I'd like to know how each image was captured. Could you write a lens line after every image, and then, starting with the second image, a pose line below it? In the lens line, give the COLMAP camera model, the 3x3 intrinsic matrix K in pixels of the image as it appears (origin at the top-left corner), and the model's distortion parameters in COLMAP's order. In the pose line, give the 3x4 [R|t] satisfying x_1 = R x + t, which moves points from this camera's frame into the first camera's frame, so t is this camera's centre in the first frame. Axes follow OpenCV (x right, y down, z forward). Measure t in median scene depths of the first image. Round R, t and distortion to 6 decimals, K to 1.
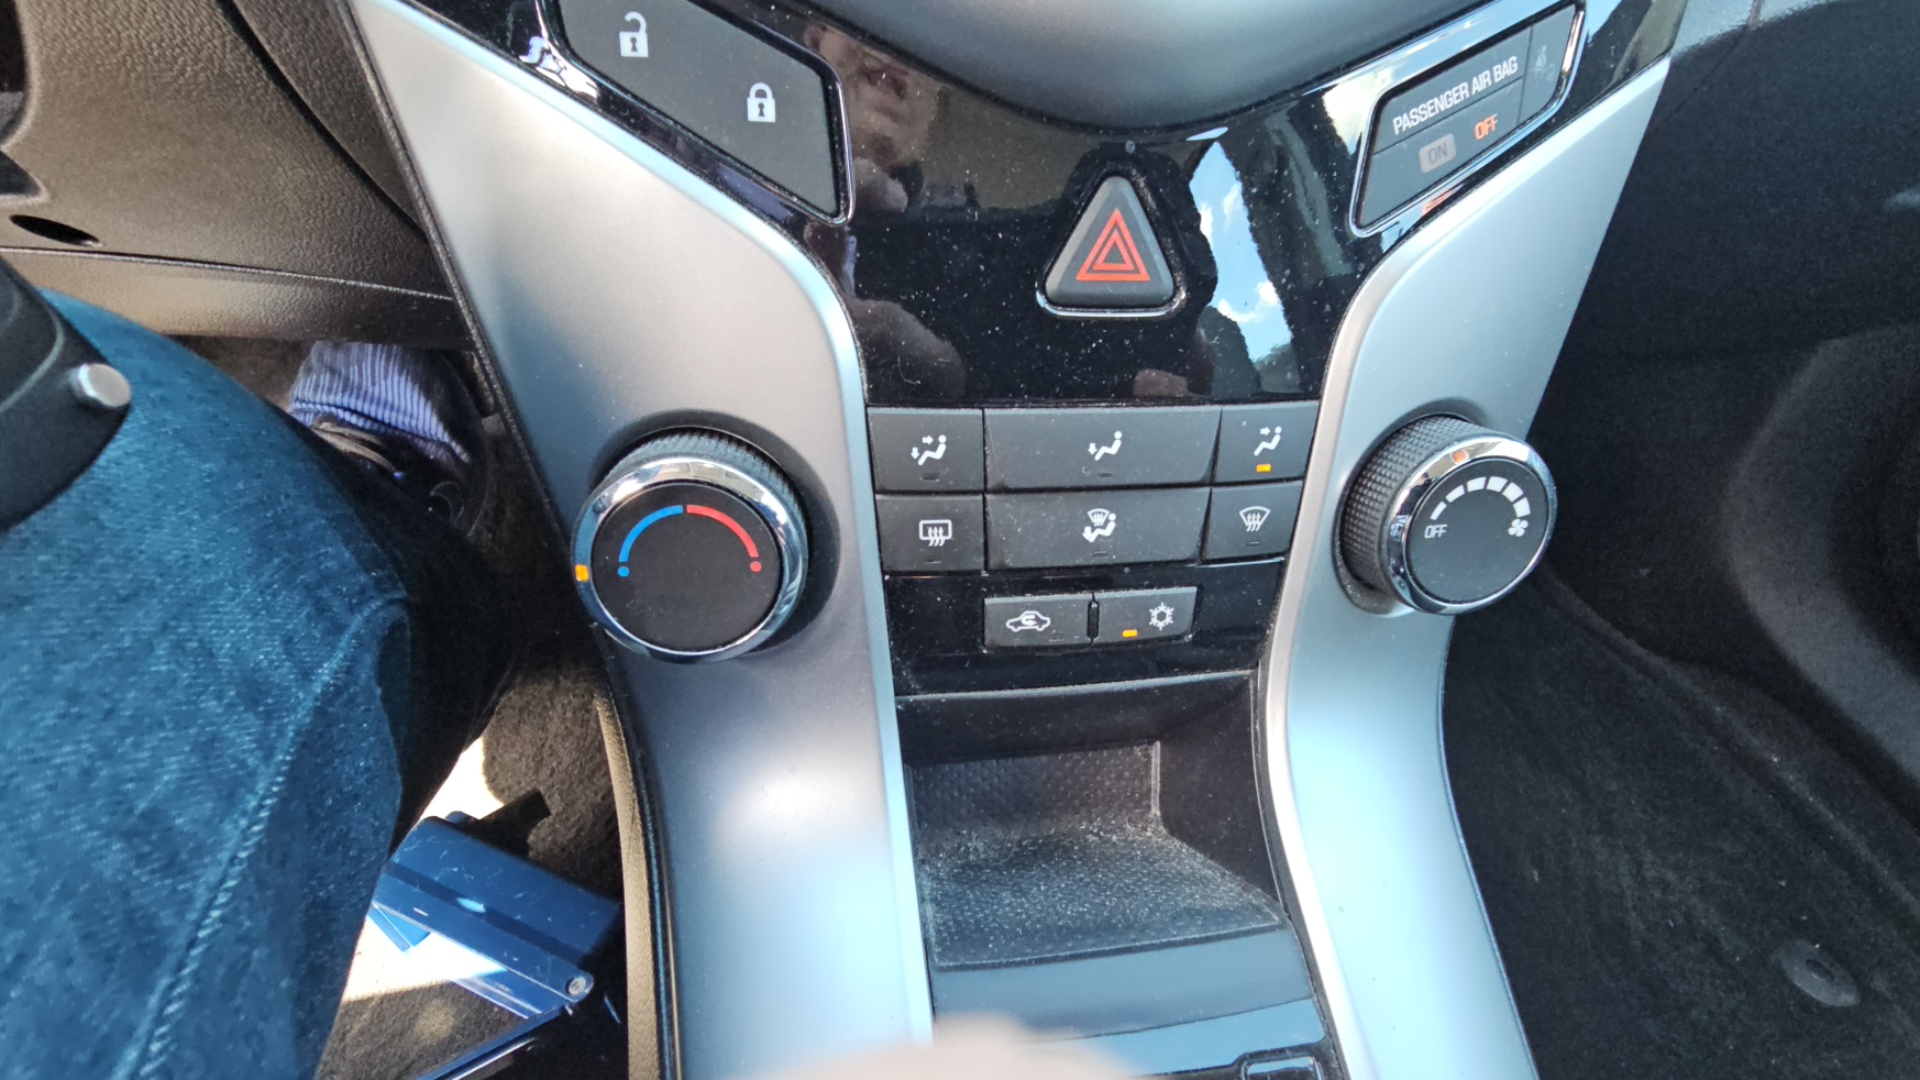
lens RADIAL K [[872.9, 0, 981.9], [0, 872.9, 538.9], [0, 0, 1]] dist [0.004851, -0.005008]
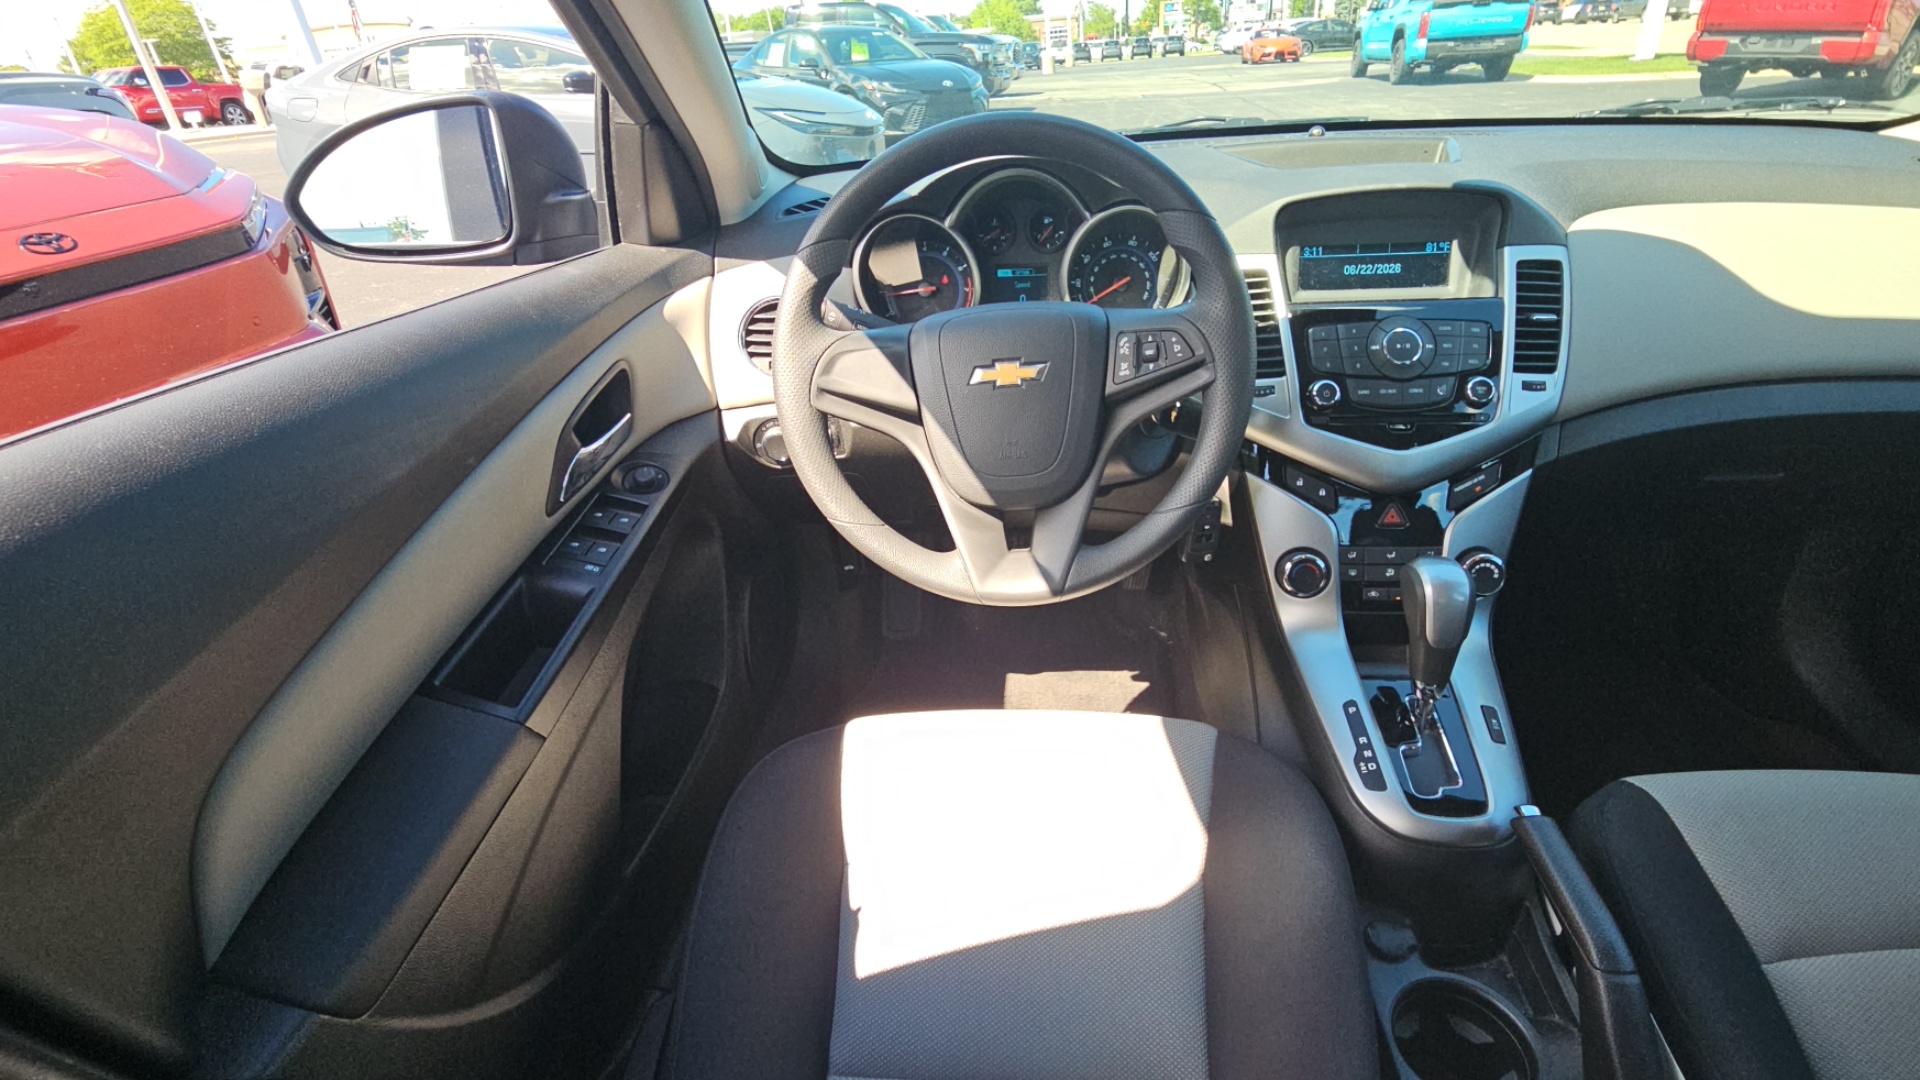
lens RADIAL K [[854.7, 0, 977.2], [0, 854.7, 548.3], [0, 0, 1]] dist [0.005644, -0.006771]
pose [[0.961208, 0.005310, -0.275773, -0.741586], [-0.058980, 0.980646, -0.186694, 0.862823], [0.269445, 0.195717, 0.942918, -4.013044]]
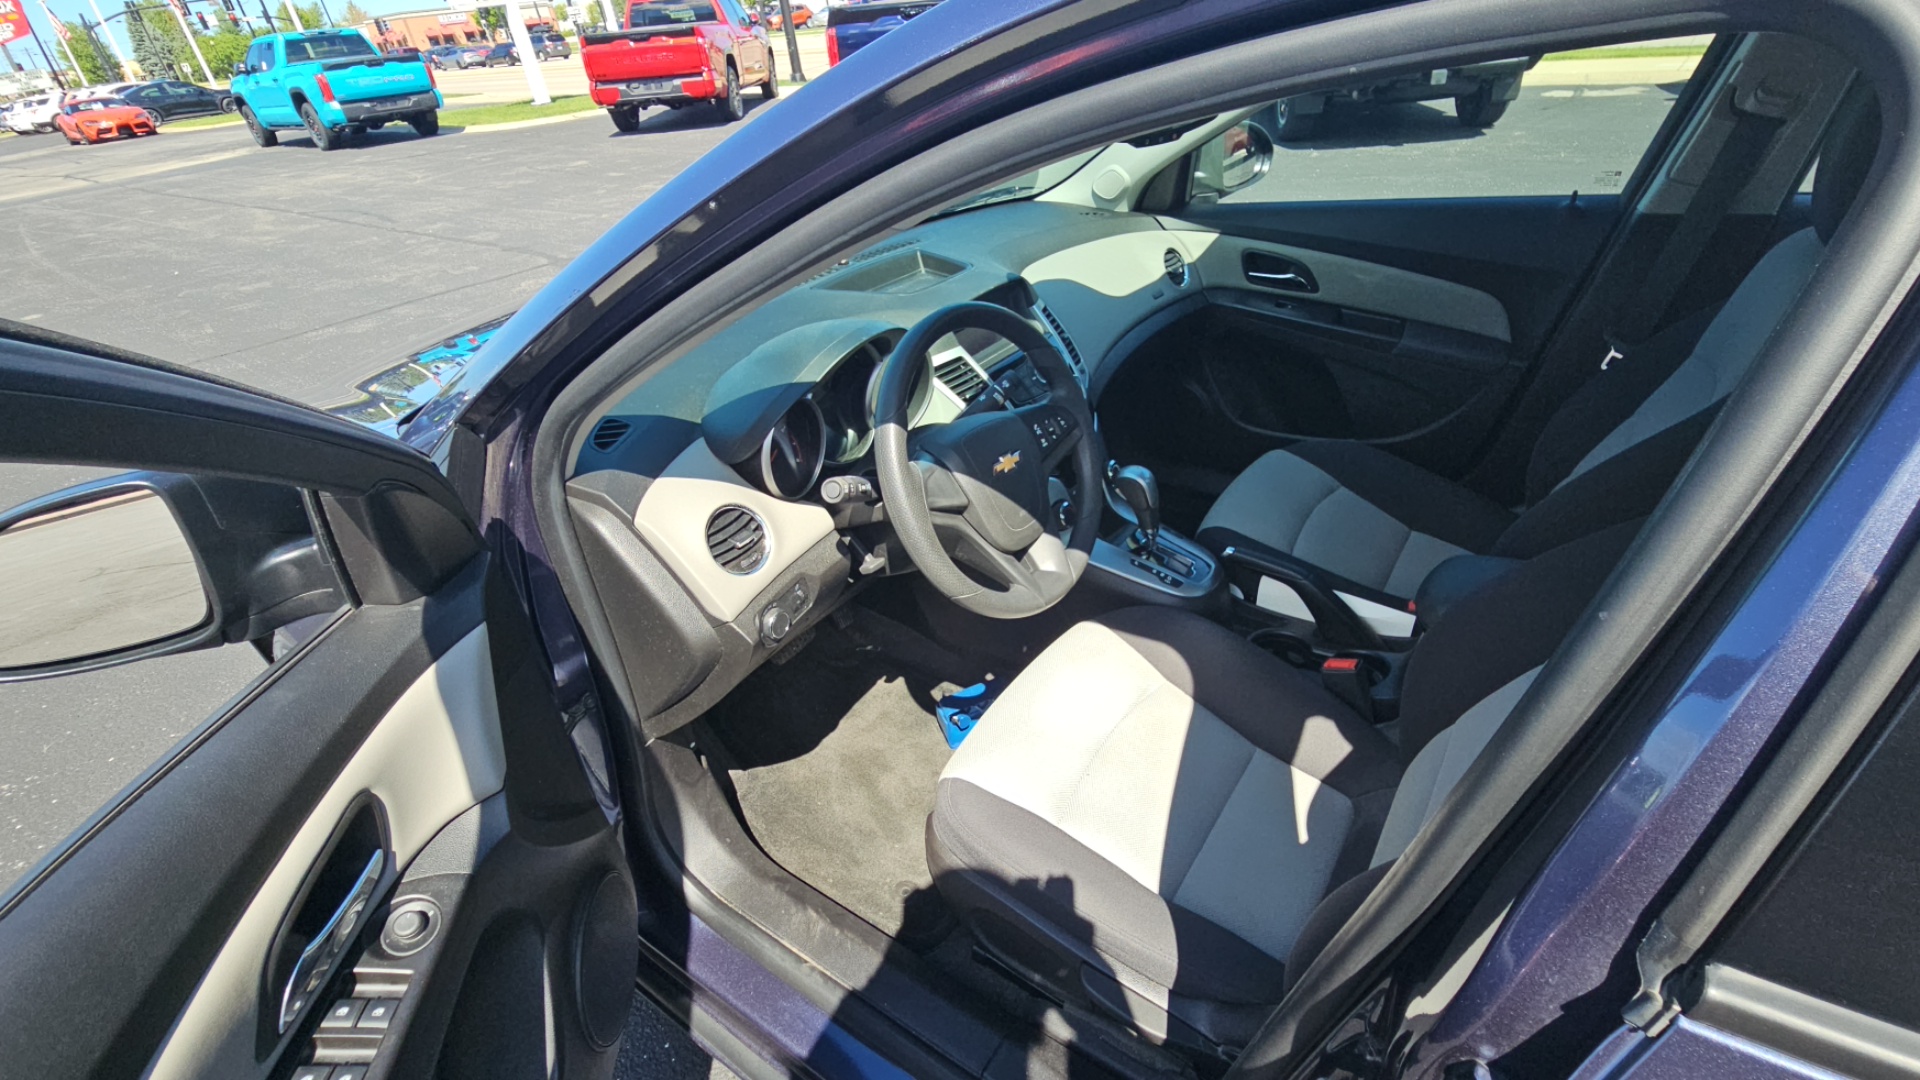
lens RADIAL K [[865.5, 0, 974.2], [0, 865.5, 546.2], [0, 0, 1]] dist [0.016321, -0.011802]
pose [[0.682918, -0.500980, 0.531641, -5.209115], [0.580229, 0.814160, 0.021874, -0.408771], [-0.443799, 0.293535, 0.846688, -5.271109]]
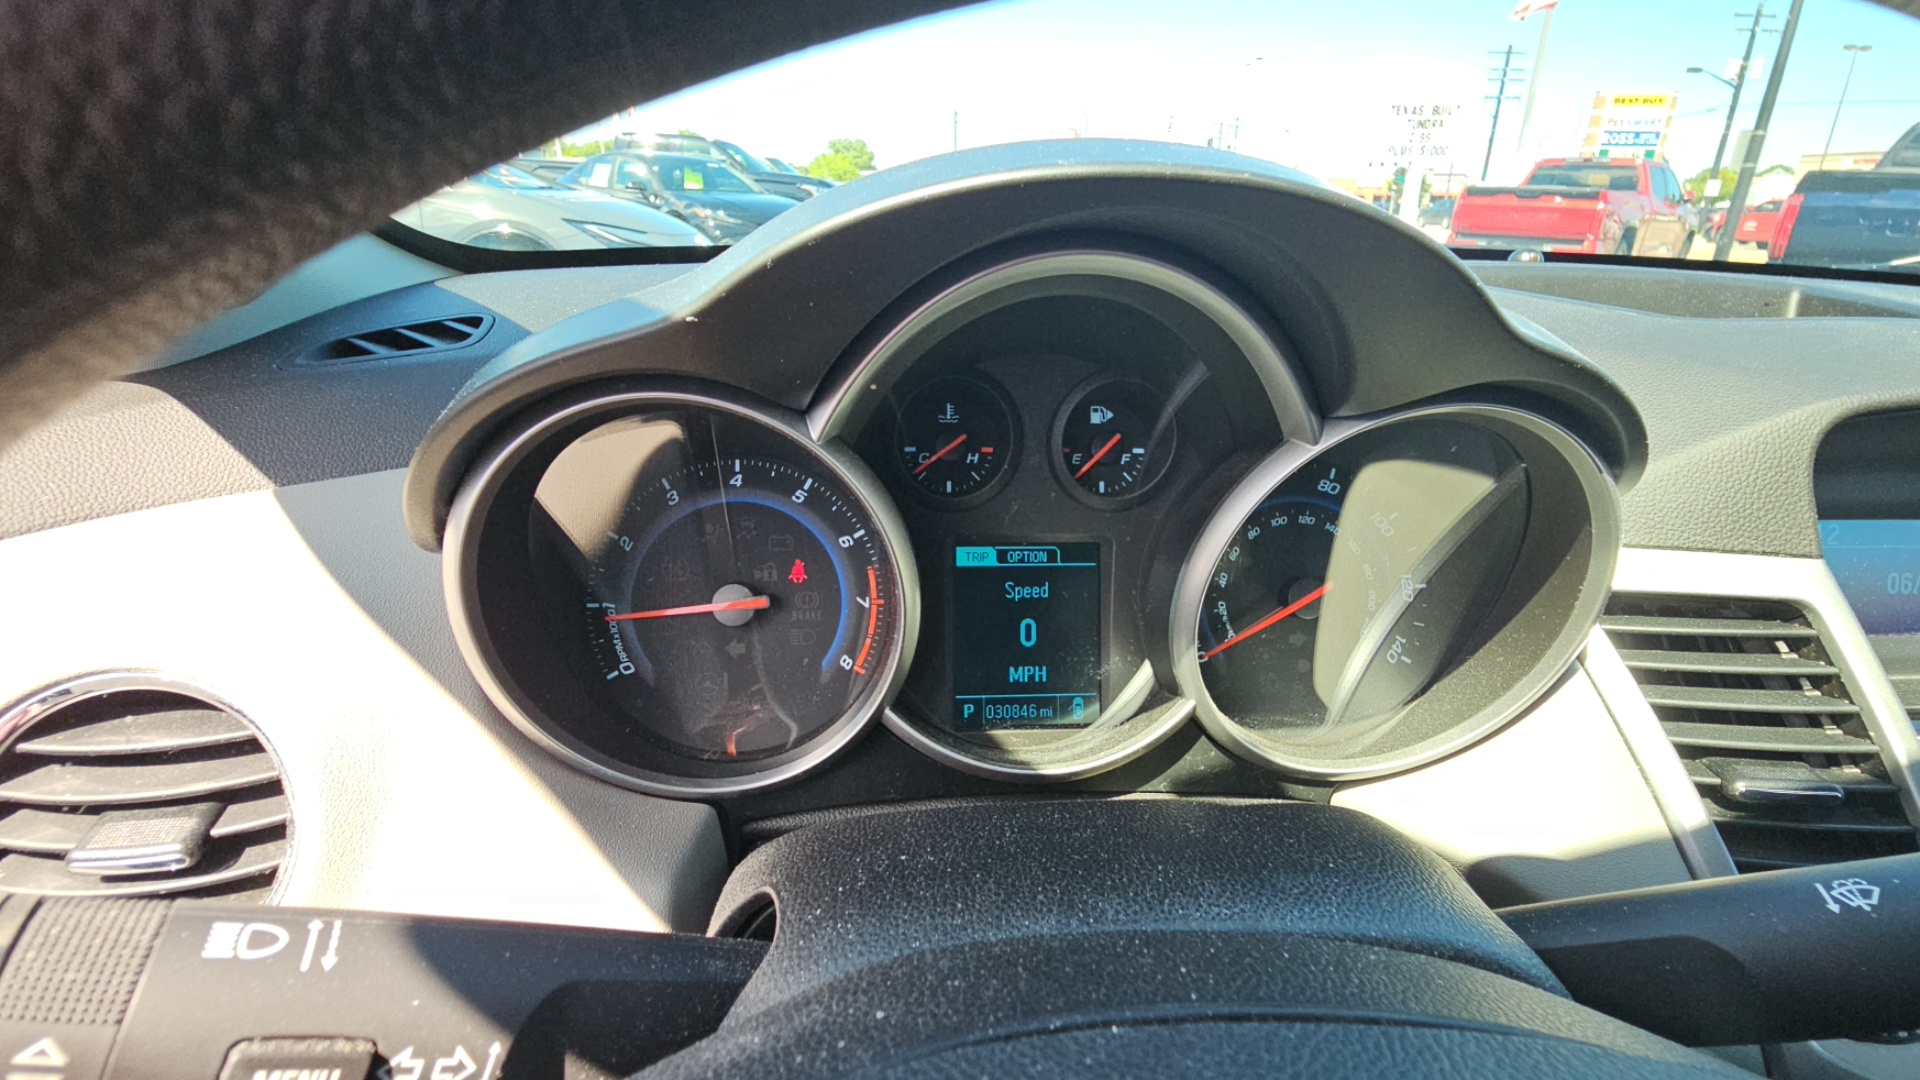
lens RADIAL K [[864.9, 0, 977.8], [0, 864.9, 537.5], [0, 0, 1]] dist [0.003425, -0.004588]
pose [[0.996098, -0.024933, -0.084656, -1.880548], [-0.005943, 0.938135, -0.346219, -1.195374], [0.088051, 0.345371, 0.934326, -1.054227]]
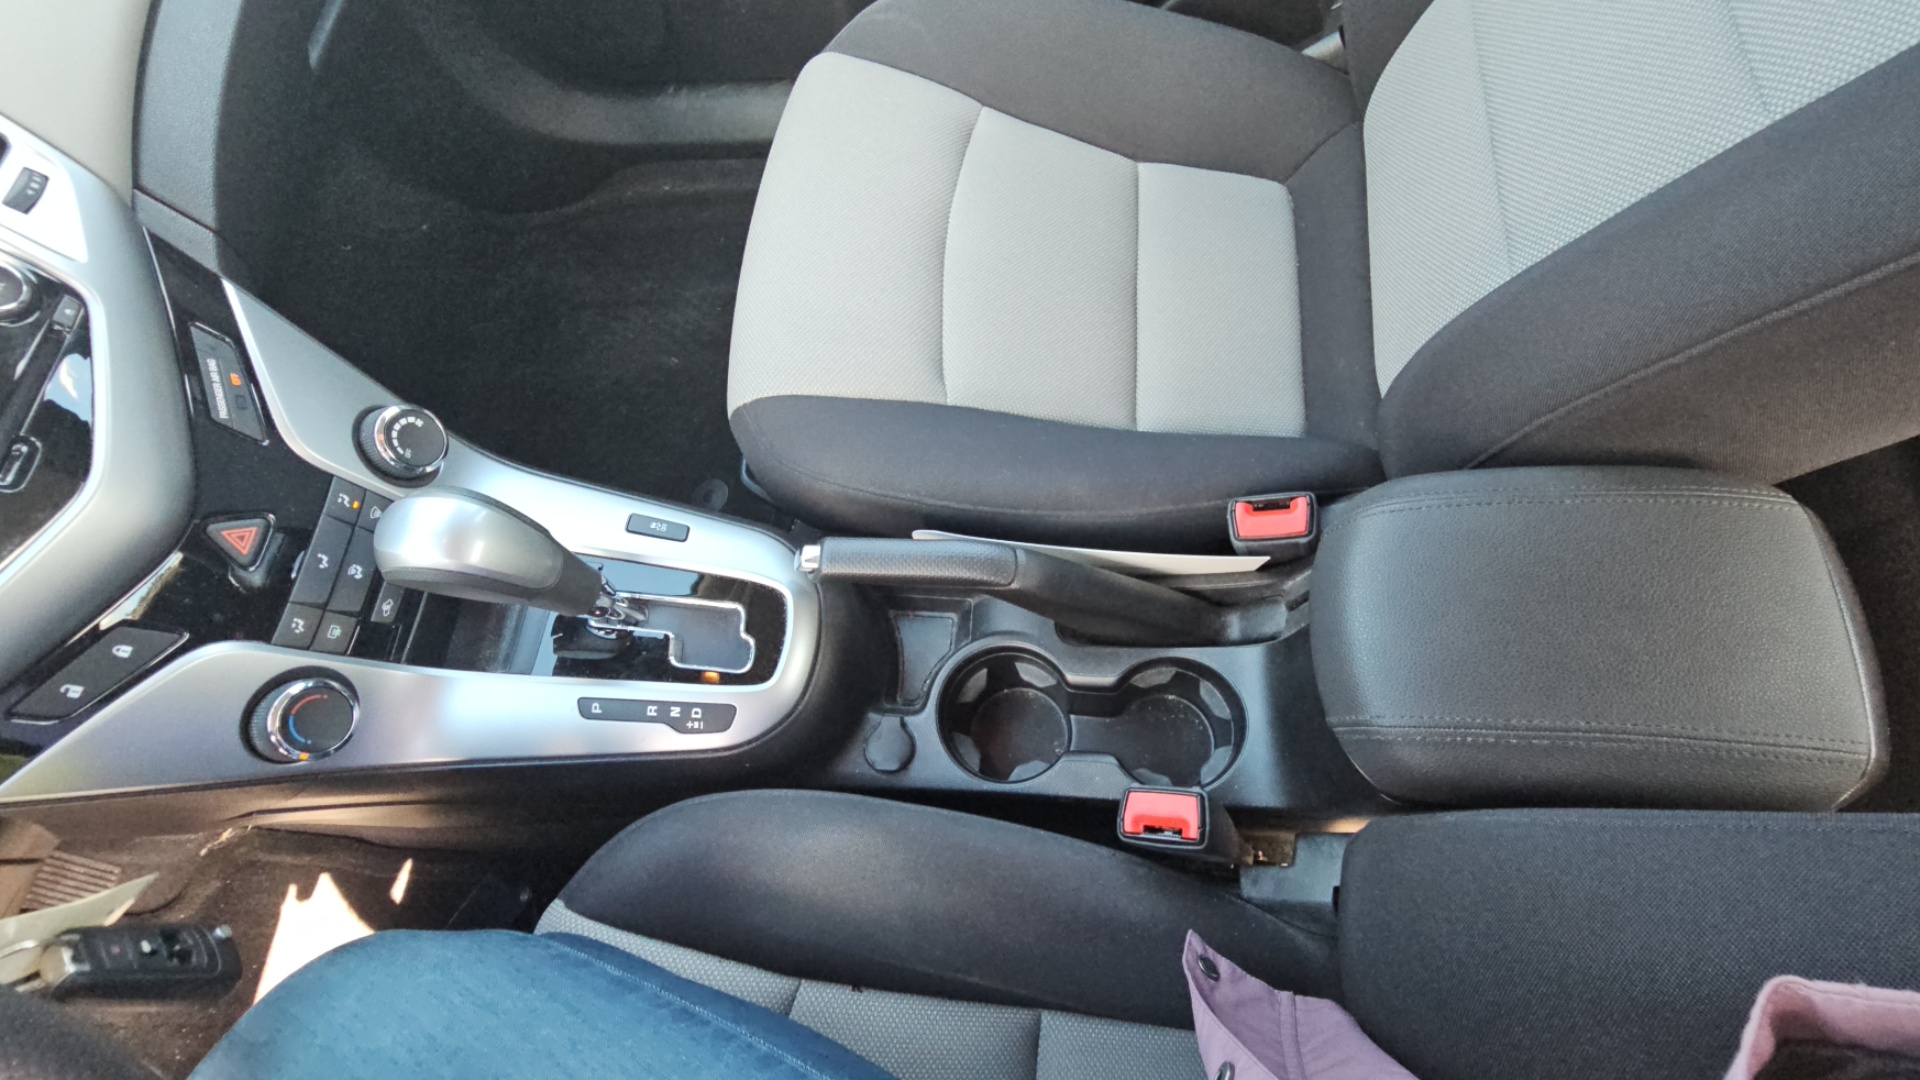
lens RADIAL K [[861.9, 0, 978.2], [0, 861.9, 543.0], [0, 0, 1]] dist [0.000681, -0.001370]
pose [[0.223416, -0.942522, 0.248469, -0.012193], [0.742007, 0.329757, 0.583683, -0.176515], [-0.632069, 0.053961, 0.773031, -2.298483]]
